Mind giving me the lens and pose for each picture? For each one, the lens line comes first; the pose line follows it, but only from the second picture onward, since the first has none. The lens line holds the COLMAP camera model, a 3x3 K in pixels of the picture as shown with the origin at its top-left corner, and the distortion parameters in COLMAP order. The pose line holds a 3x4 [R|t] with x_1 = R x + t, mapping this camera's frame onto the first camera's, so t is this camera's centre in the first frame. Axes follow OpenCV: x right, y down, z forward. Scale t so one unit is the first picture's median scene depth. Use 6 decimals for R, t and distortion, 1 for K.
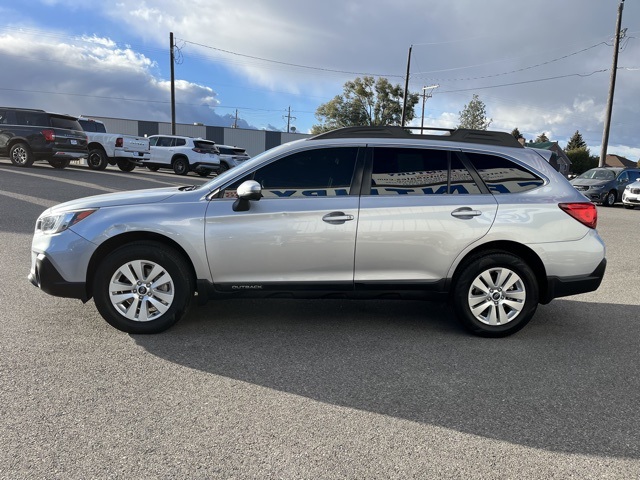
lens RADIAL K [[481.9, 0, 315.4], [0, 481.9, 235.6], [0, 0, 1]] dist [0.075901, -0.103472]
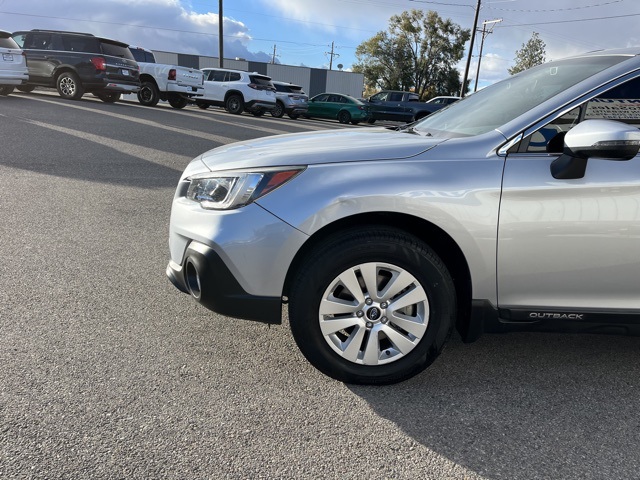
lens RADIAL K [[481.9, 0, 317.1], [0, 481.9, 242.2], [0, 0, 1]] dist [0.075901, -0.103472]
pose [[0.997895, 0.039034, -0.051782, -0.357163], [-0.032199, 0.991402, 0.126829, -0.036348], [0.056287, -0.124894, 0.990572, 0.401200]]
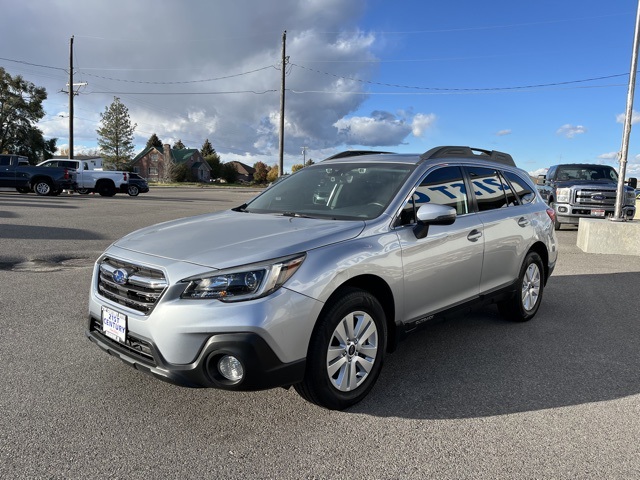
lens RADIAL K [[481.9, 0, 320.1], [0, 481.9, 242.1], [0, 0, 1]] dist [0.075901, -0.103472]
pose [[0.742794, -0.097892, 0.662325, -0.806362], [0.095430, 0.994633, 0.039983, -0.087137], [-0.662685, 0.033507, 0.748149, 0.401115]]
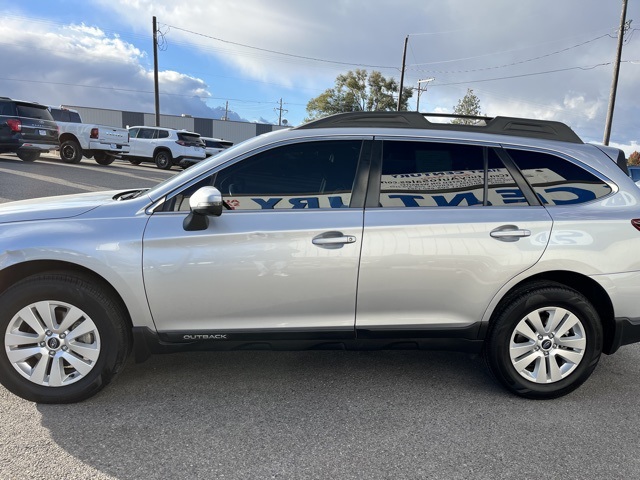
lens RADIAL K [[481.9, 0, 321.7], [0, 481.9, 242.0], [0, 0, 1]] dist [0.075901, -0.103472]
pose [[0.999569, 0.003408, 0.029161, 0.007659], [-0.004125, 0.999689, 0.024579, -0.046353], [-0.029069, -0.024688, 0.999272, 0.262135]]
